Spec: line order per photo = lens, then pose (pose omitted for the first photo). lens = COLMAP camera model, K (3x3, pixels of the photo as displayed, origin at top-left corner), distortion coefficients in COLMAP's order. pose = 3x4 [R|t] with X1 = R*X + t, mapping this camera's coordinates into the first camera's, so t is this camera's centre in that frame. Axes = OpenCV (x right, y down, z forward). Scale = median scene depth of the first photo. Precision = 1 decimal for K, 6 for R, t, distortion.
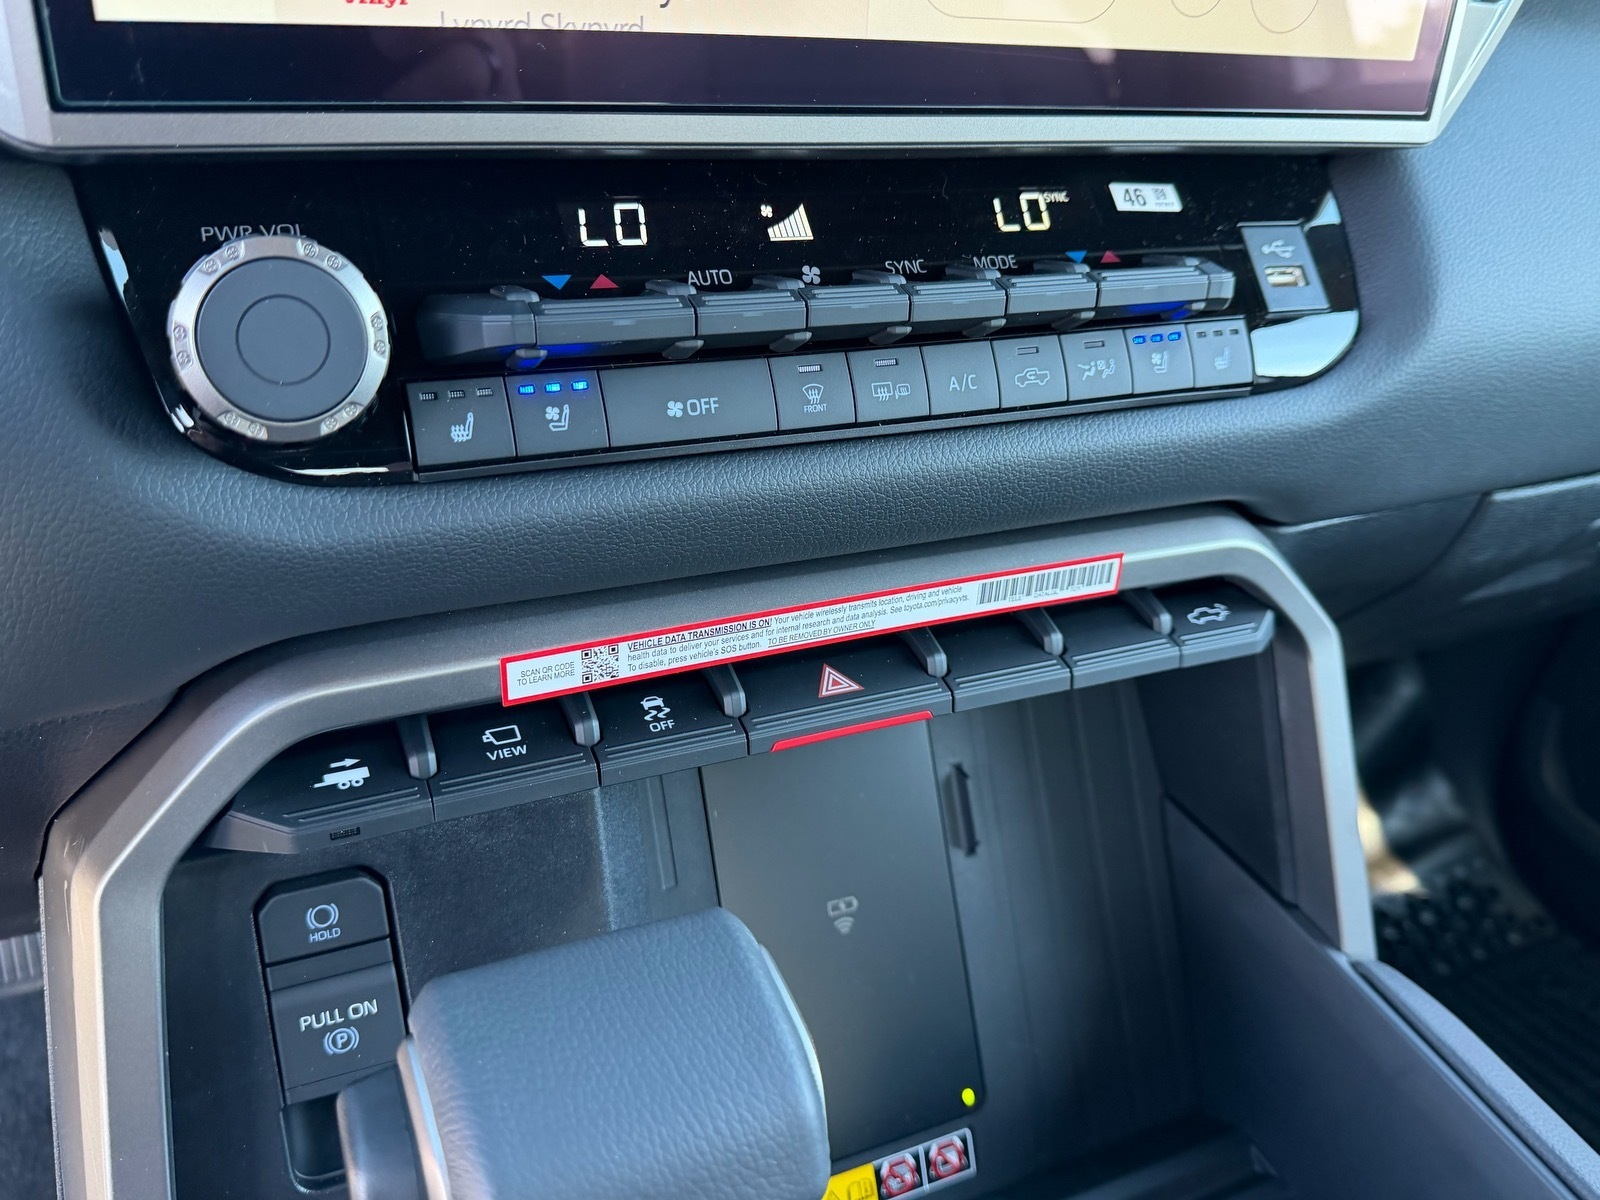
lens RADIAL K [[1275.3, 0, 800.0], [0, 1275.3, 600.0], [0, 0, 1]] dist [0.197888, -0.508280]
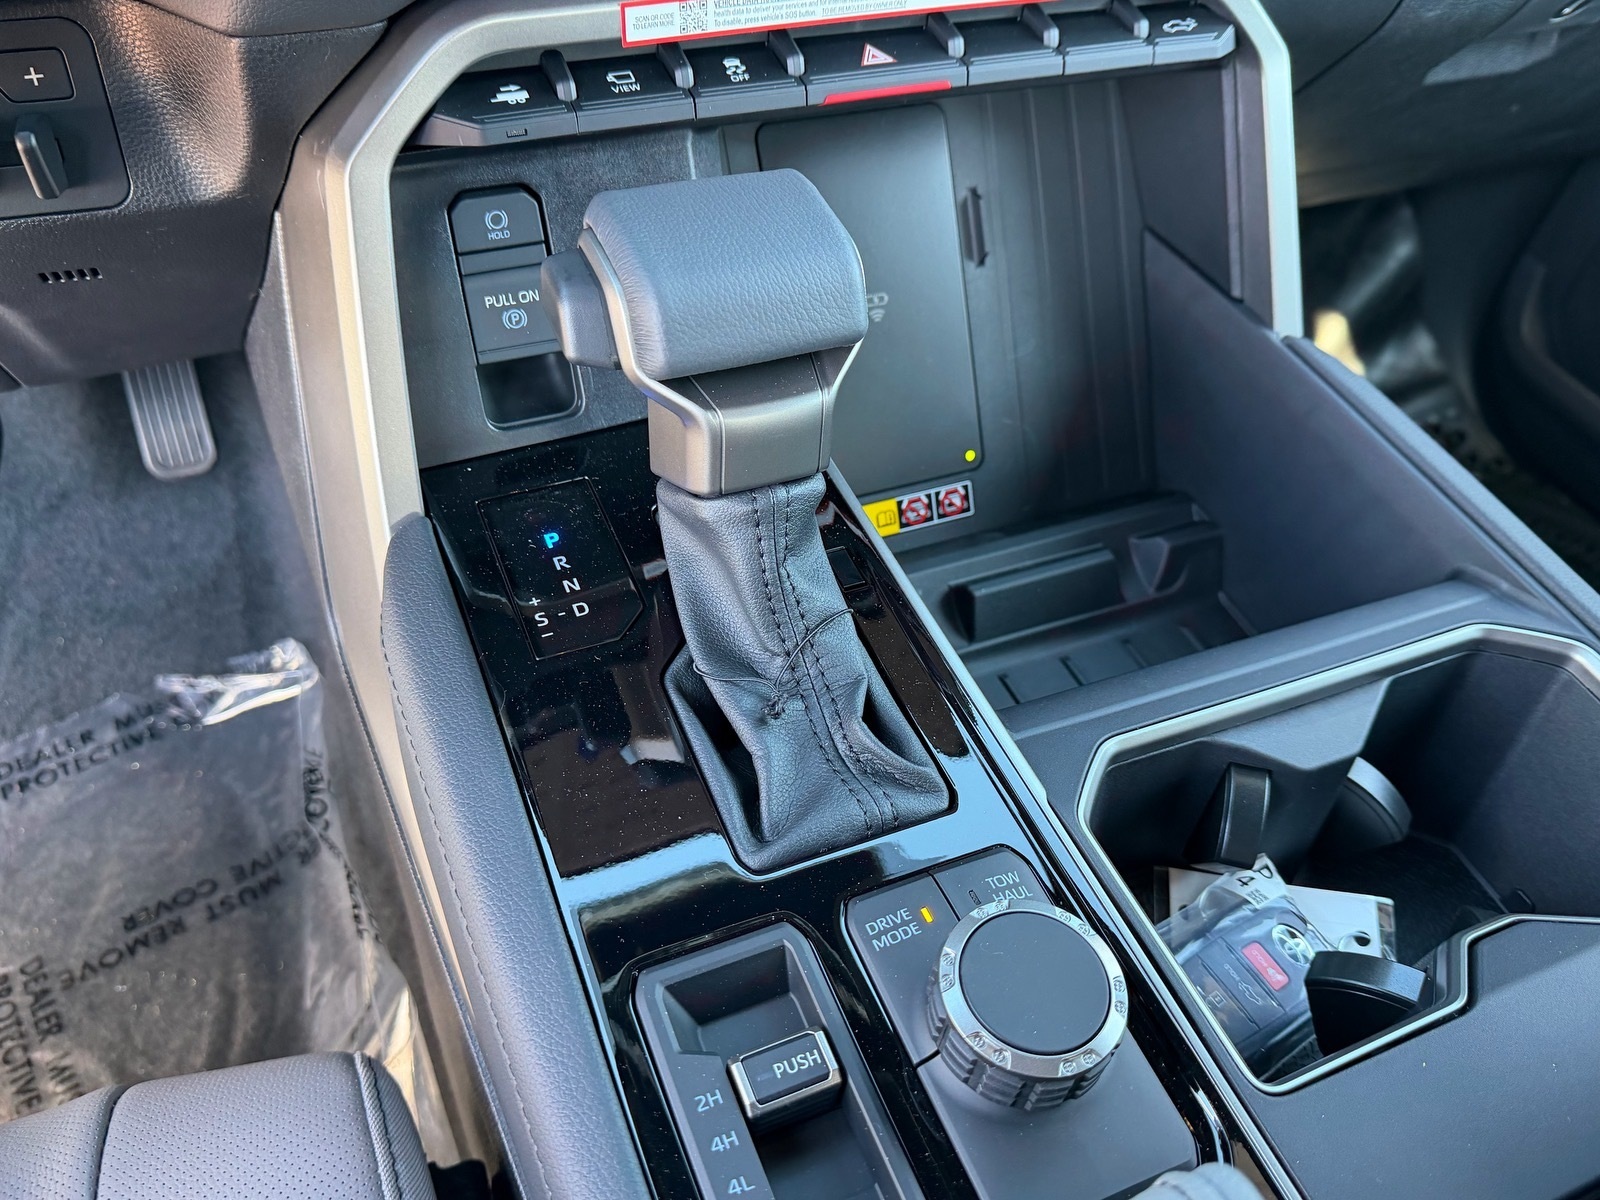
lens RADIAL K [[1275.3, 0, 800.0], [0, 1275.3, 600.0], [0, 0, 1]] dist [0.197888, -0.508280]
pose [[0.999708, 0.003529, -0.023912, -0.013800], [0.002417, 0.969734, 0.244154, 0.282990], [0.024050, -0.244140, 0.969442, -0.391570]]
